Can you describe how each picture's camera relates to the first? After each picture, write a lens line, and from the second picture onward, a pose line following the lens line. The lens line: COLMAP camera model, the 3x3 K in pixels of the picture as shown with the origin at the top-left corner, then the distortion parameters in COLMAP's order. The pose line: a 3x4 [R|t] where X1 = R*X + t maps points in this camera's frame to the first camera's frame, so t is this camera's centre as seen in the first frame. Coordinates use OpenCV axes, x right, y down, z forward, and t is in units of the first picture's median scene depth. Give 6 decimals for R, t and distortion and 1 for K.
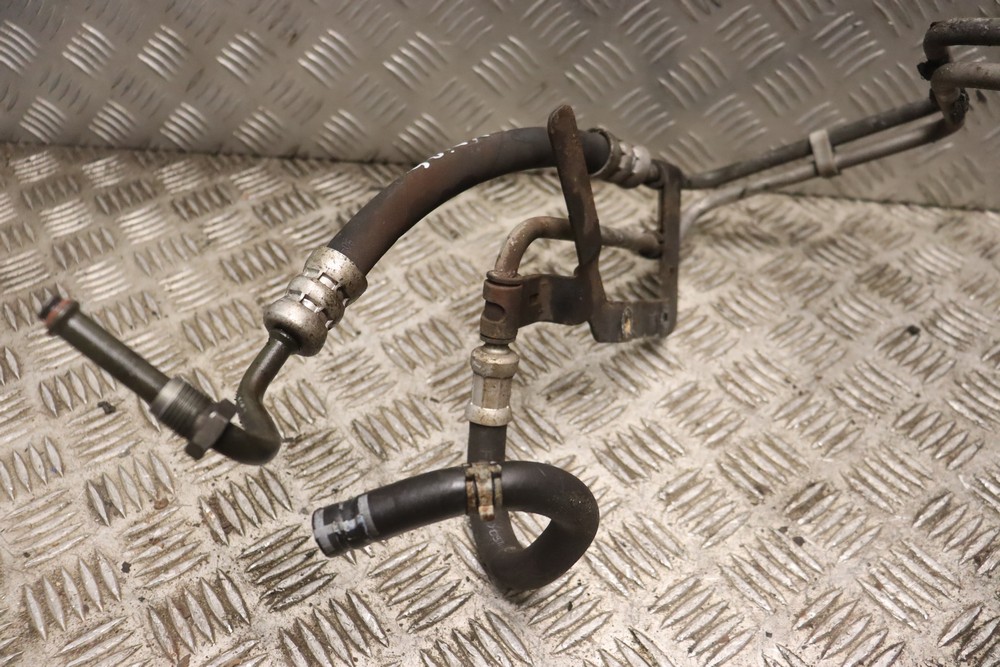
lens RADIAL K [[870.6, 0, 494.3], [0, 870.6, 357.4], [0, 0, 1]] dist [-0.172463, 0.177949]
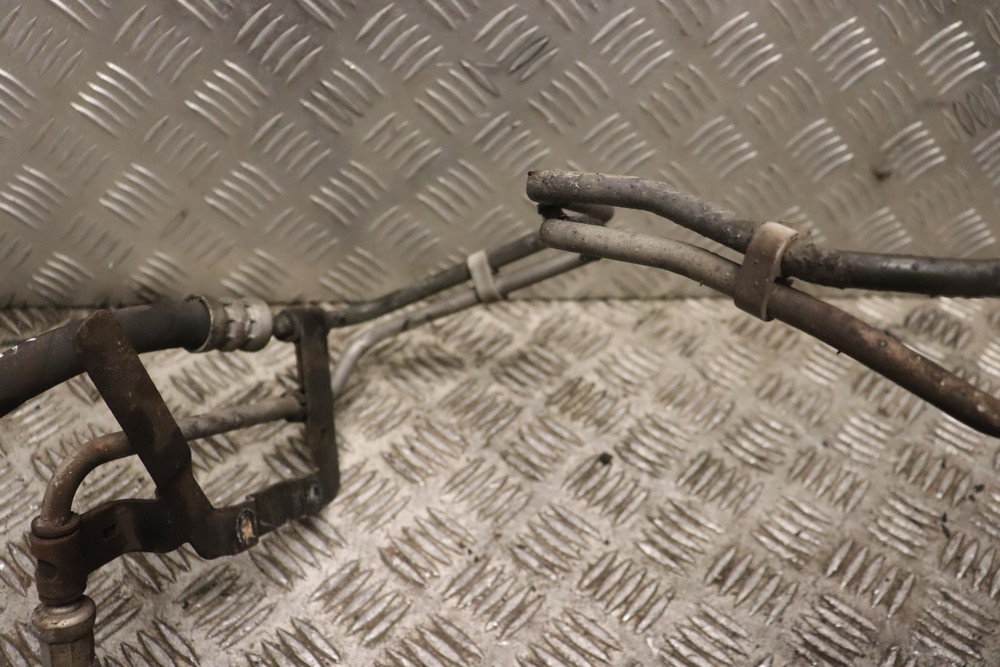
lens RADIAL K [[870.6, 0, 494.3], [0, 870.6, 357.4], [0, 0, 1]] dist [-0.172463, 0.177949]
pose [[0.974757, -0.107212, 0.195844, 0.218414], [0.111358, 0.993728, -0.010249, -0.152175], [-0.193517, 0.031799, 0.980582, 0.105785]]
